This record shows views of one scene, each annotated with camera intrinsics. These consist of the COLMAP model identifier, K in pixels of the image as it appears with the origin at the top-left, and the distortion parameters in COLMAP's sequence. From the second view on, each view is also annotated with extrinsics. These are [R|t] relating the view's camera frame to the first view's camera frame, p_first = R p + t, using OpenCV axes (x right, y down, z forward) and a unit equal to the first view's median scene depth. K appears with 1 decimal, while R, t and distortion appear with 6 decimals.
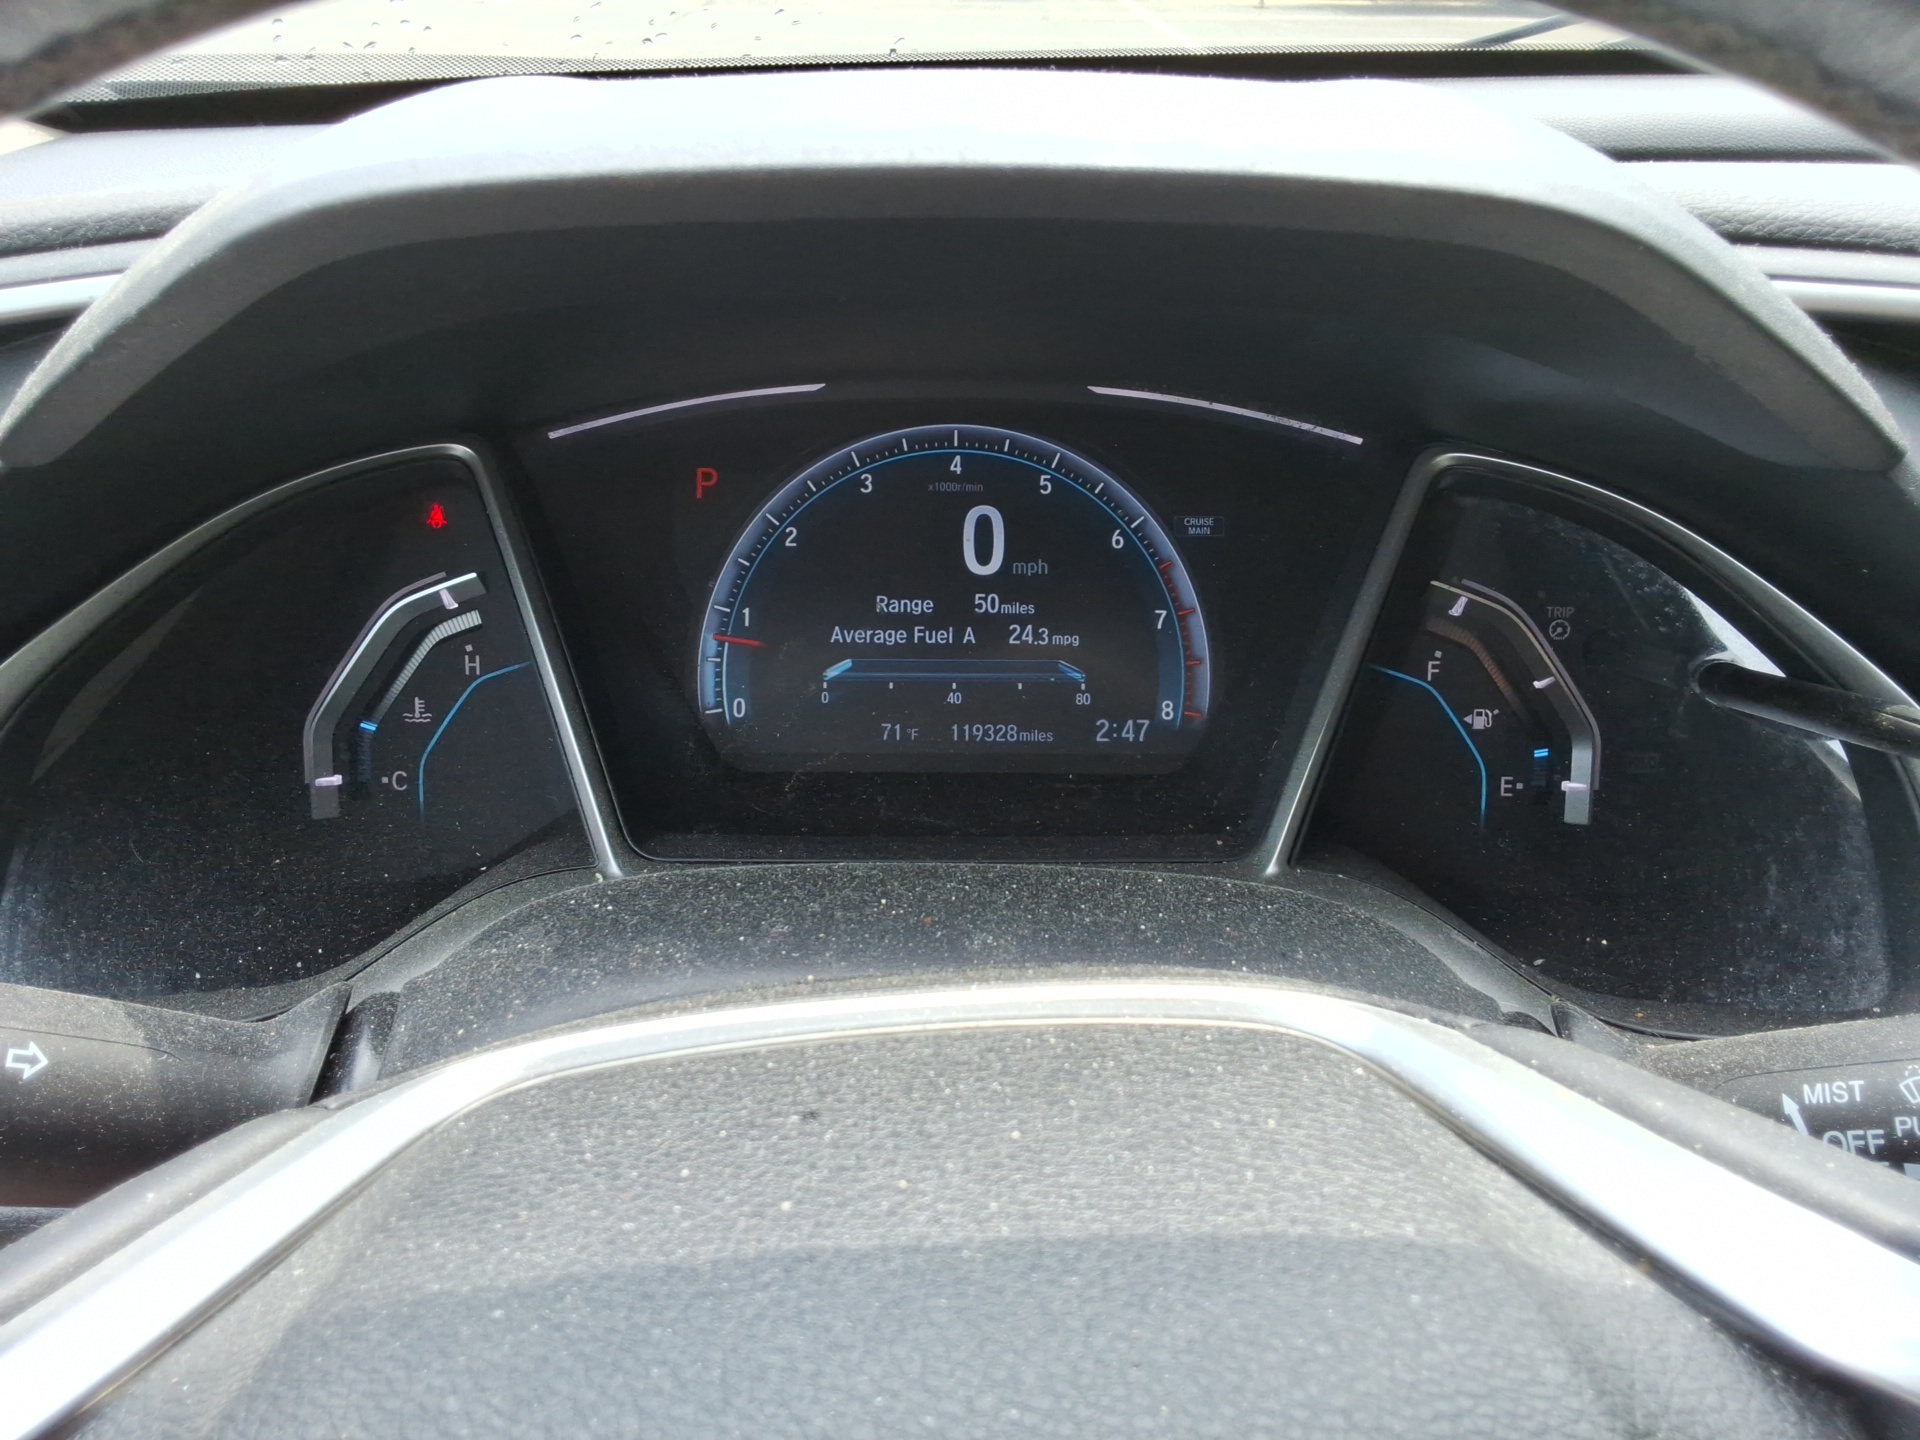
lens RADIAL K [[1534.3, 0, 969.2], [0, 1534.3, 714.6], [0, 0, 1]] dist [0.101577, -0.155057]
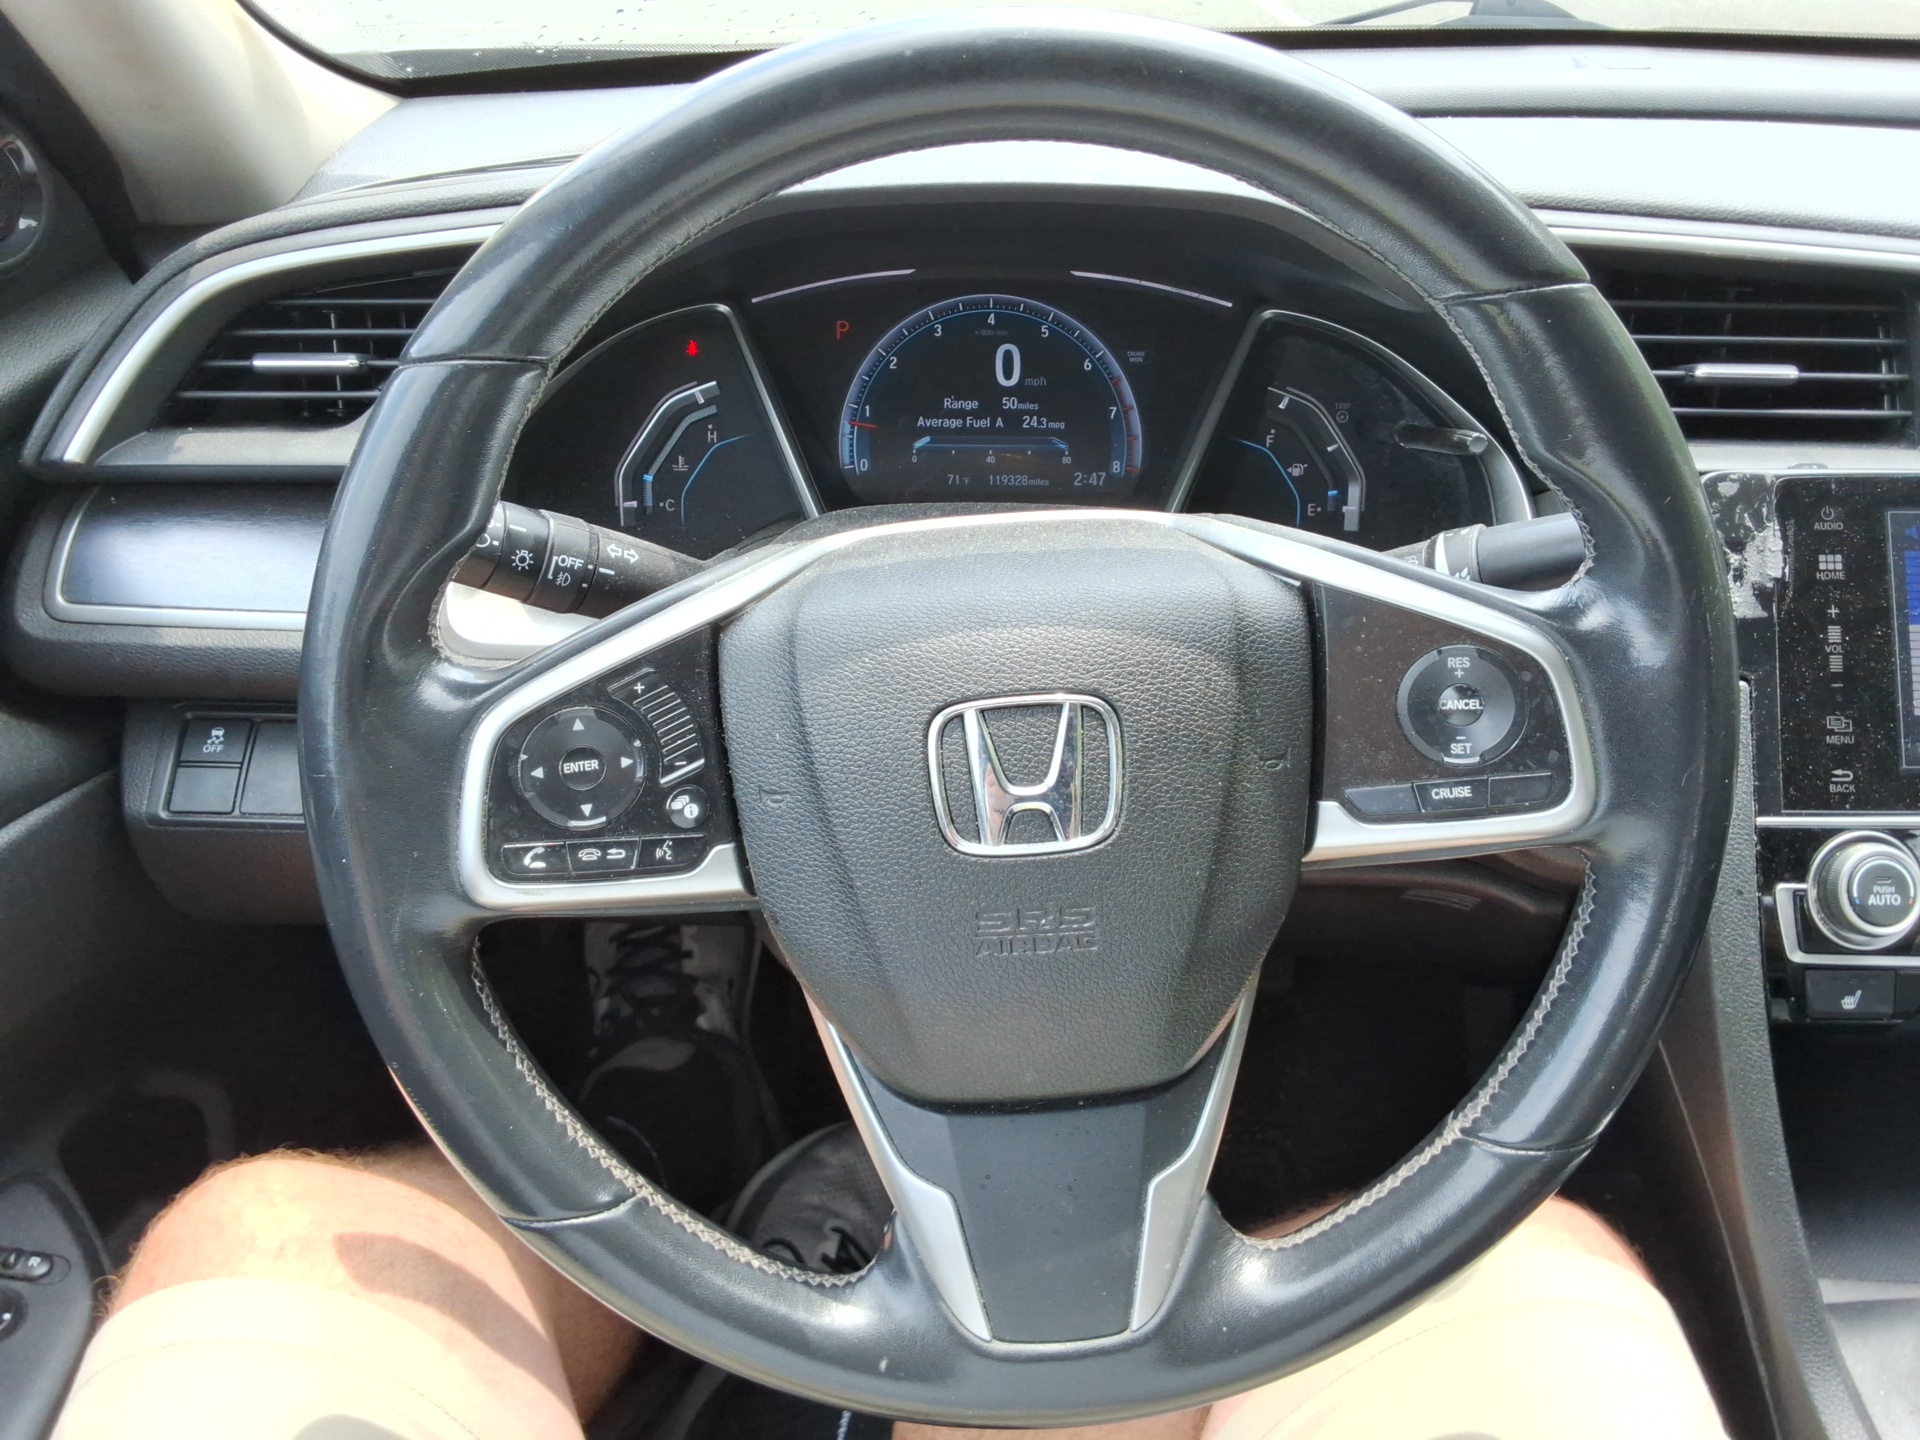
lens RADIAL K [[1534.3, 0, 969.2], [0, 1534.3, 714.6], [0, 0, 1]] dist [0.101577, -0.155057]
pose [[0.999843, -0.001839, 0.017605, -0.063587], [0.000590, 0.997497, 0.070700, 0.149082], [-0.017691, -0.070678, 0.997342, -0.709316]]
